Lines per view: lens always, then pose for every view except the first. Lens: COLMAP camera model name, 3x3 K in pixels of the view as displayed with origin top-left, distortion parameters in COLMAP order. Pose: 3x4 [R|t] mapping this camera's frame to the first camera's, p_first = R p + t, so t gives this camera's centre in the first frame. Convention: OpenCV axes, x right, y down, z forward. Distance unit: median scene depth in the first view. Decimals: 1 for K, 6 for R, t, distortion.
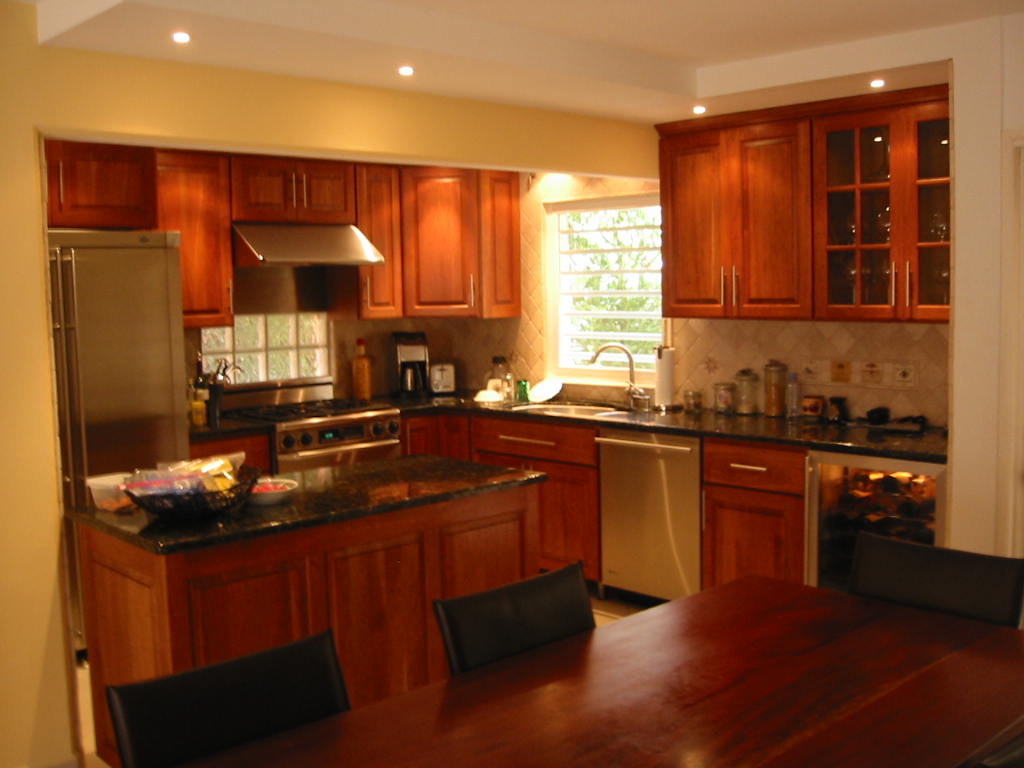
lens RADIAL K [[1095.5, 0, 512.0], [0, 1095.5, 384.0], [0, 0, 1]] dist [-0.067024, 0.024464]
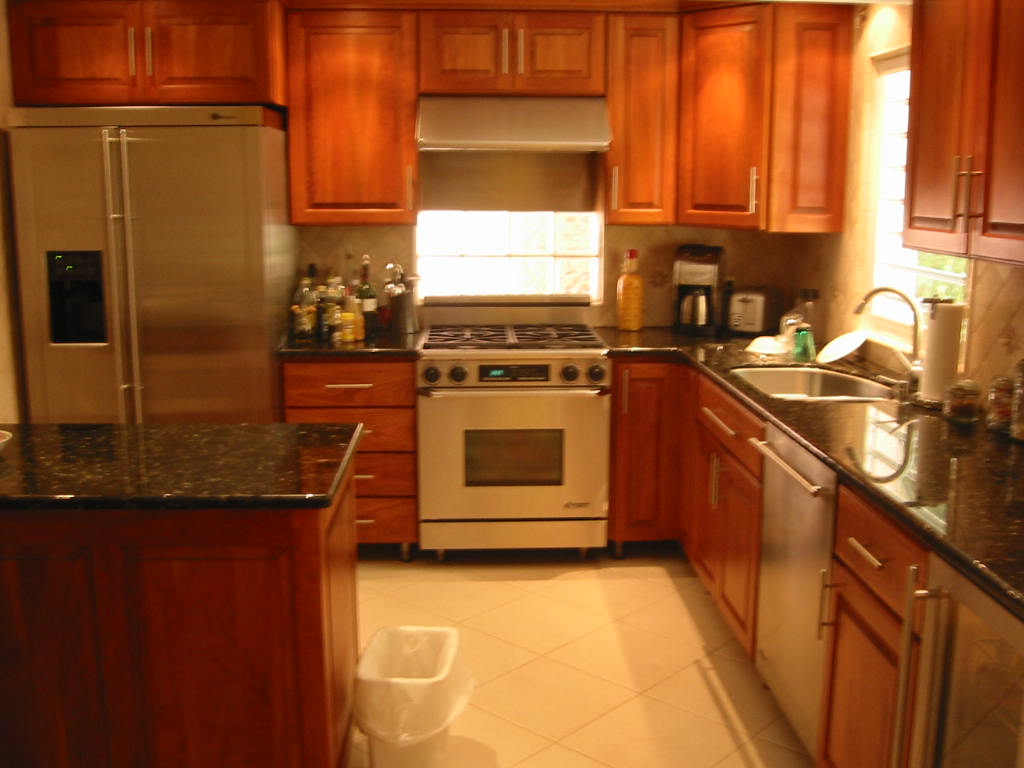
lens RADIAL K [[1095.5, 0, 512.0], [0, 1095.5, 384.0], [0, 0, 1]] dist [-0.067024, 0.024464]
pose [[0.757558, 0.142417, -0.637042, 0.316003], [-0.079798, 0.988795, 0.126161, -0.041114], [0.647872, -0.044740, 0.760434, 0.390351]]
